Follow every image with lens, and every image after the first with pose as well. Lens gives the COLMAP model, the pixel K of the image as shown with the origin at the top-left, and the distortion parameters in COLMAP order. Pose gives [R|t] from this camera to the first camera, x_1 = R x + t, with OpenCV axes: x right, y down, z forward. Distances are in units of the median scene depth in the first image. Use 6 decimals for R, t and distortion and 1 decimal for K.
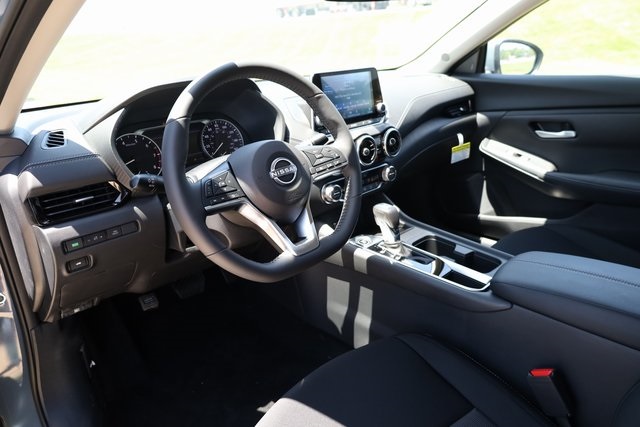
lens RADIAL K [[436.4, 0, 317.5], [0, 436.4, 219.3], [0, 0, 1]] dist [-0.027216, -0.000632]
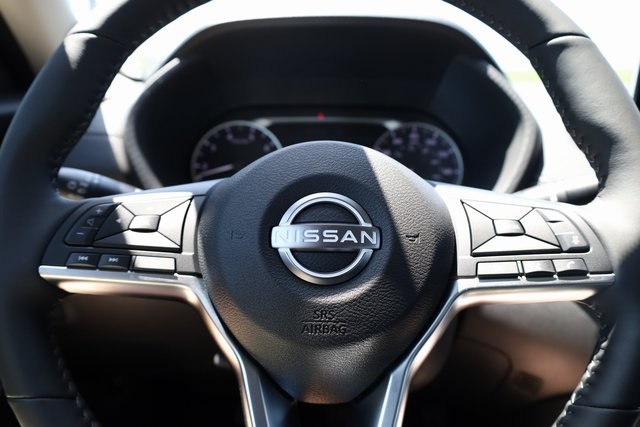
lens RADIAL K [[525.8, 0, 303.4], [0, 525.8, 214.6], [0, 0, 1]] dist [-0.044756, -0.003286]
pose [[0.673632, 0.208720, -0.708982, 0.128851], [-0.305245, 0.952225, -0.009697, -0.083719], [0.673086, 0.222945, 0.705160, 0.504806]]
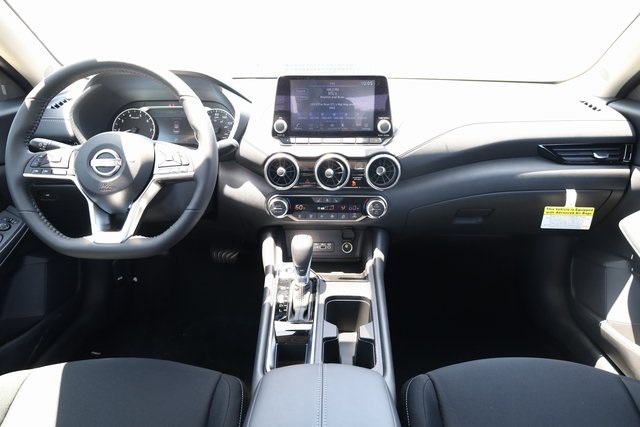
lens RADIAL K [[436.4, 0, 335.5], [0, 436.4, 216.2], [0, 0, 1]] dist [-0.027216, -0.000632]
pose [[0.716546, 0.304964, -0.627342, 0.714090], [-0.292294, 0.947869, 0.126922, -0.198501], [0.633345, 0.092423, 0.768331, 0.388396]]
